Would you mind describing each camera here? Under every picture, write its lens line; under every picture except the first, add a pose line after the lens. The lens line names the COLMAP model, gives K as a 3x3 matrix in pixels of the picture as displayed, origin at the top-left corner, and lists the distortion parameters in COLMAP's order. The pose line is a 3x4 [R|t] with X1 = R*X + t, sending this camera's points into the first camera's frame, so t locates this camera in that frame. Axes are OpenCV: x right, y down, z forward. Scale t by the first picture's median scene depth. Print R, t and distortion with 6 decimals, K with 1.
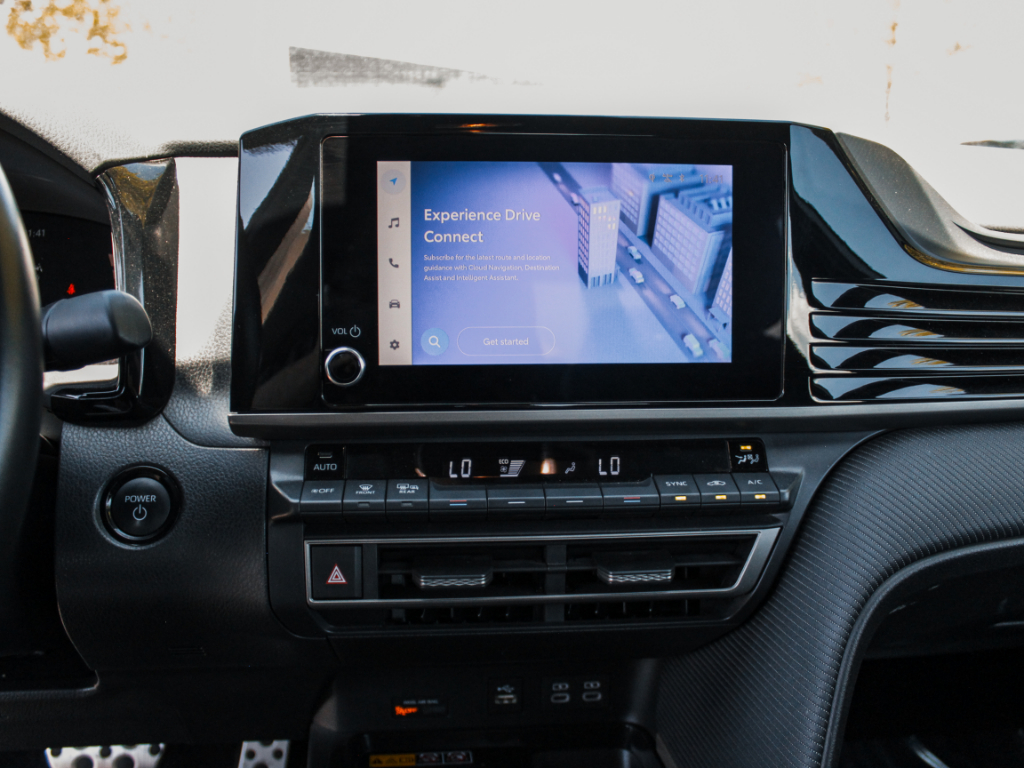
lens RADIAL K [[928.7, 0, 512.0], [0, 928.7, 384.0], [0, 0, 1]] dist [-0.149479, 0.018351]
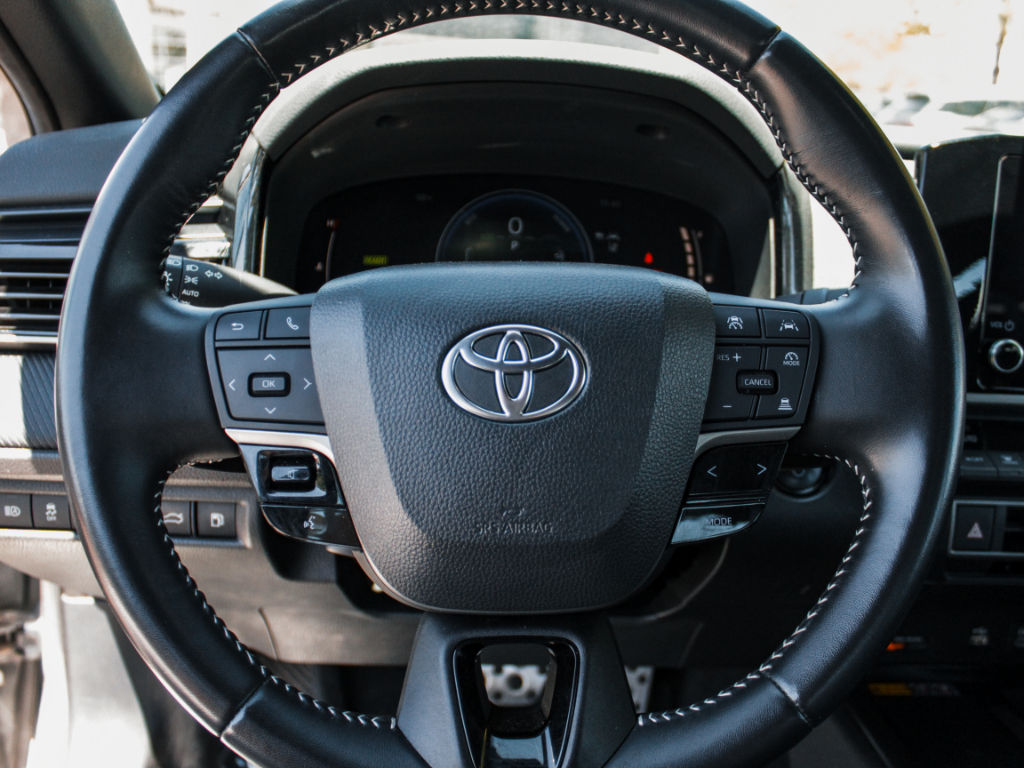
lens RADIAL K [[928.7, 0, 512.0], [0, 928.7, 384.0], [0, 0, 1]] dist [-0.149479, 0.018351]
pose [[0.993938, 0.065694, -0.088161, -0.680925], [-0.059534, 0.995714, 0.070775, -0.024832], [0.092432, -0.065097, 0.993589, -0.175980]]
